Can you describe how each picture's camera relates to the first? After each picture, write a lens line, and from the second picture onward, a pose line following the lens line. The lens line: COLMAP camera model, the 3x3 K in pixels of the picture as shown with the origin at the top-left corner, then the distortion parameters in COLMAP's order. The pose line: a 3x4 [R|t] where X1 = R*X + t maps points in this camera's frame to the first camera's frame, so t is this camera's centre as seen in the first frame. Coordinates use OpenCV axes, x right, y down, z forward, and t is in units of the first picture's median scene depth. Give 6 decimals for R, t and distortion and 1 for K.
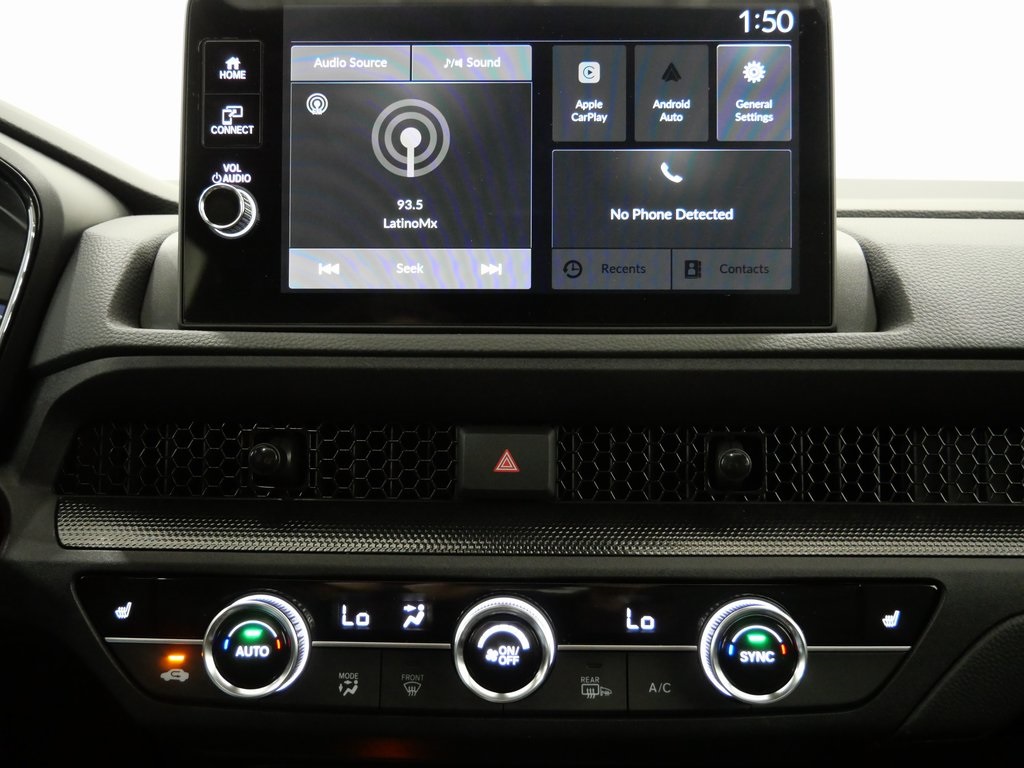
lens RADIAL K [[1095.7, 0, 489.7], [0, 1095.7, 382.5], [0, 0, 1]] dist [-0.021838, 0.000000]
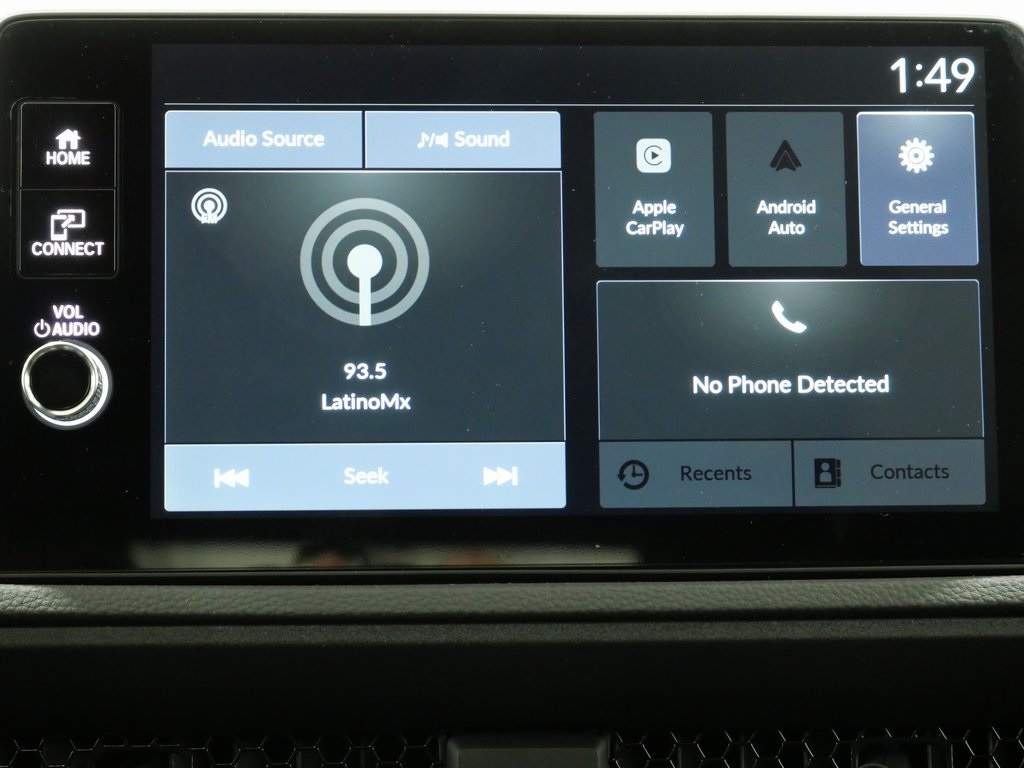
lens RADIAL K [[2432.8, 0, 514.5], [0, 2432.8, 393.0], [0, 0, 1]] dist [0.024850, 0.000000]
pose [[0.996655, -0.008384, 0.081290, -0.100782], [0.015563, 0.995992, -0.088083, -0.030085], [-0.080225, 0.089053, 0.992791, -0.350076]]
